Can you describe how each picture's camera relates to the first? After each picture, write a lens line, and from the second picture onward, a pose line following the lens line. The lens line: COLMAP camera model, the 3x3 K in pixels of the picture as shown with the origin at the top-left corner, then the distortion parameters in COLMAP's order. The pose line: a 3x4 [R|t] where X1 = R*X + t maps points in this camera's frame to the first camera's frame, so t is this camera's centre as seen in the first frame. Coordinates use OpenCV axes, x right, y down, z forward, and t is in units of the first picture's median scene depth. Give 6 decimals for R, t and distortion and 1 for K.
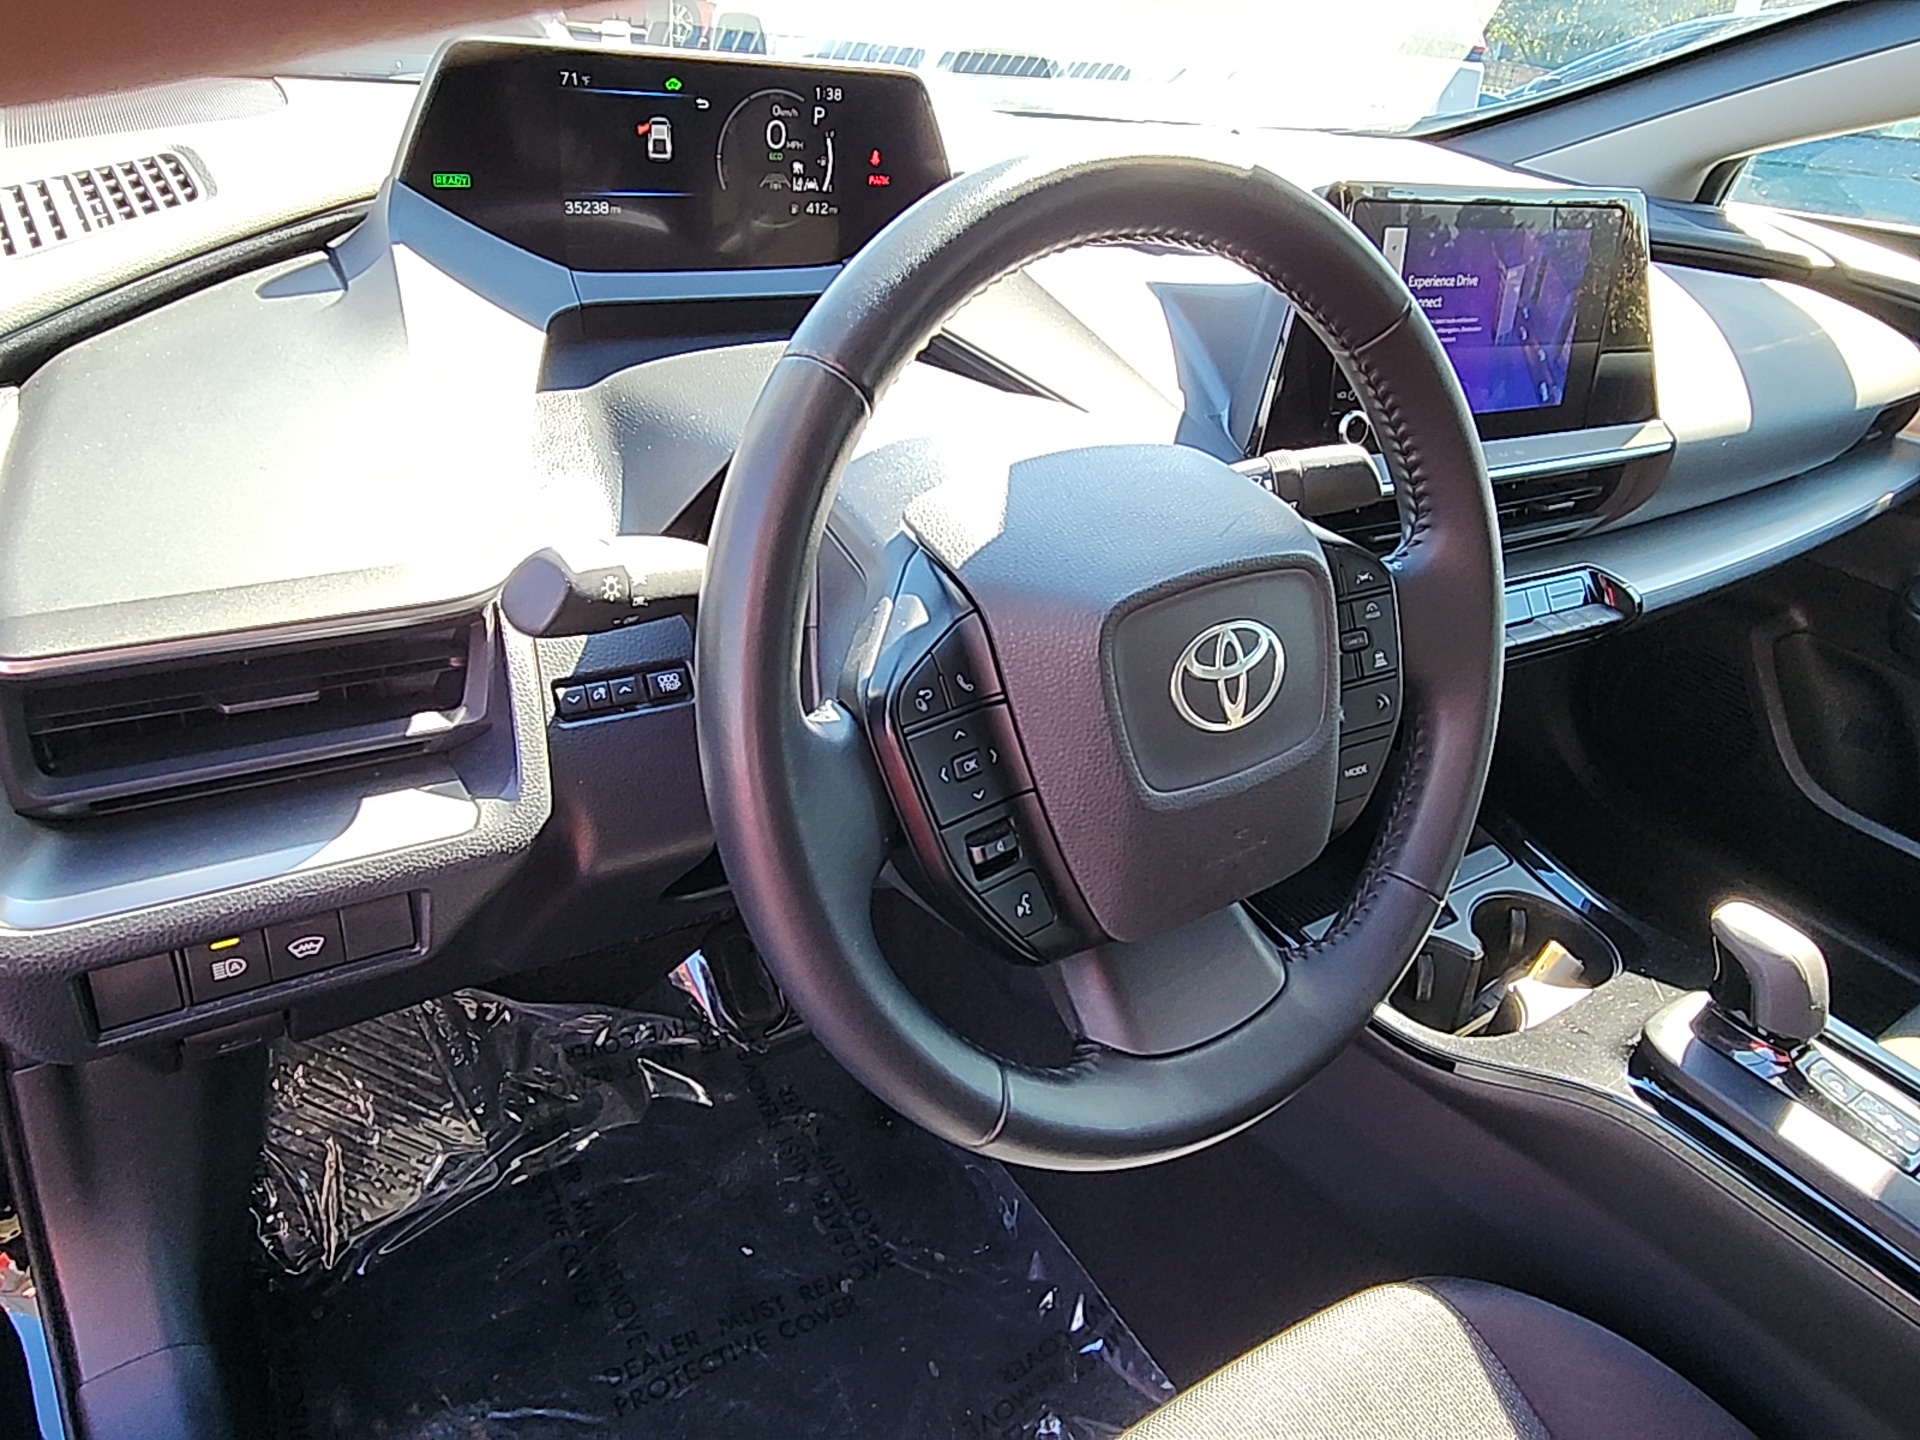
lens RADIAL K [[1292.5, 0, 986.5], [0, 1292.5, 730.7], [0, 0, 1]] dist [0.012771, -0.014237]
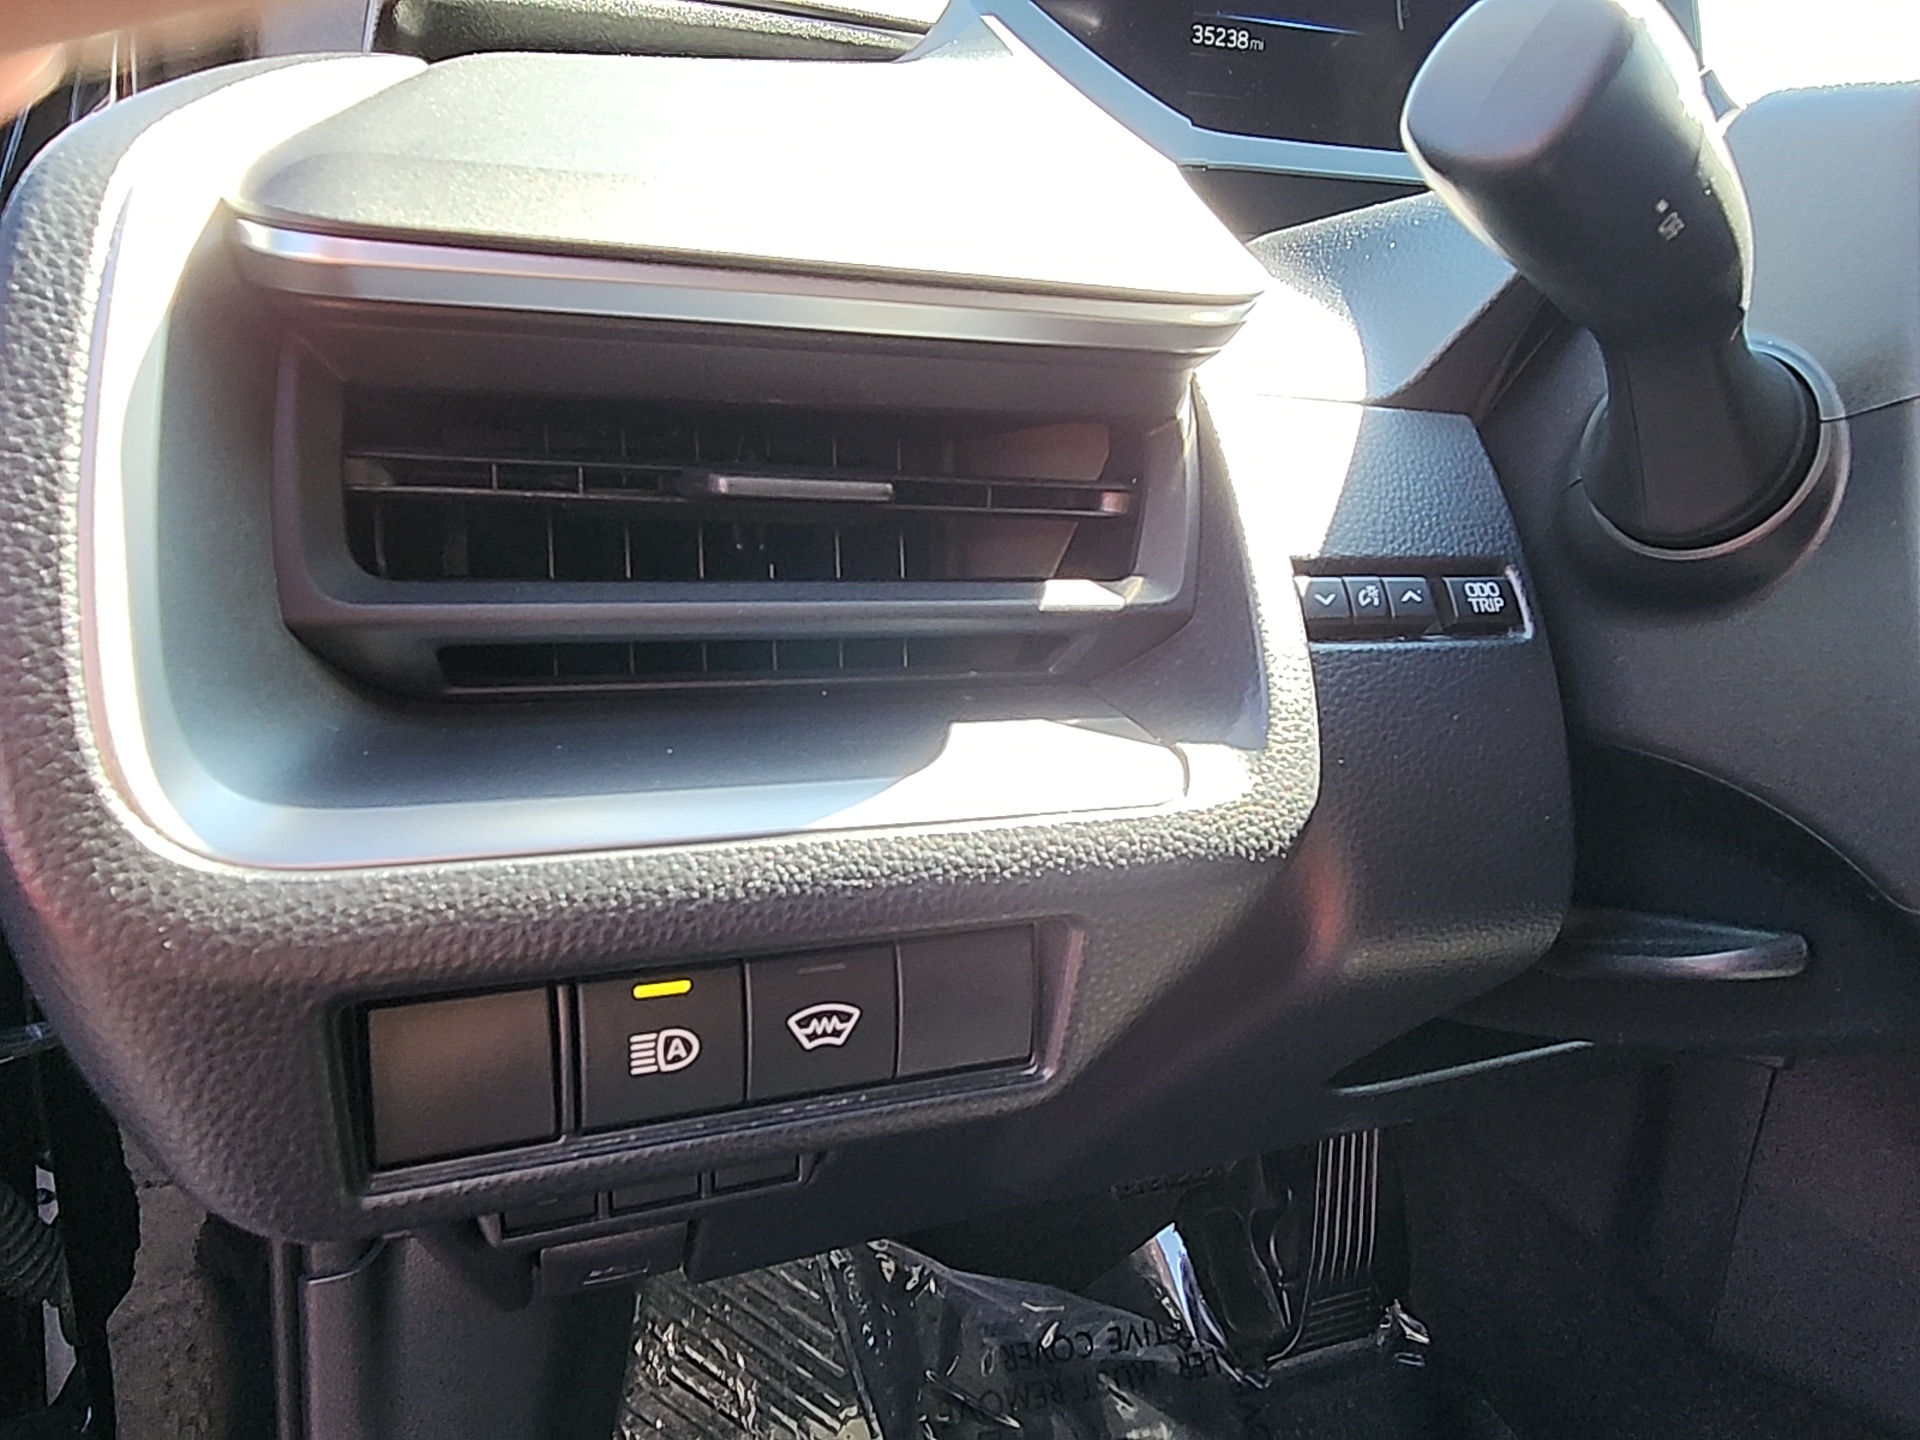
lens RADIAL K [[1292.5, 0, 986.5], [0, 1292.5, 730.7], [0, 0, 1]] dist [0.012771, -0.014237]
pose [[0.966967, 0.008098, -0.254773, -0.265289], [-0.064432, 0.974803, -0.213560, 0.116747], [0.246624, 0.222921, 0.943124, 0.426084]]
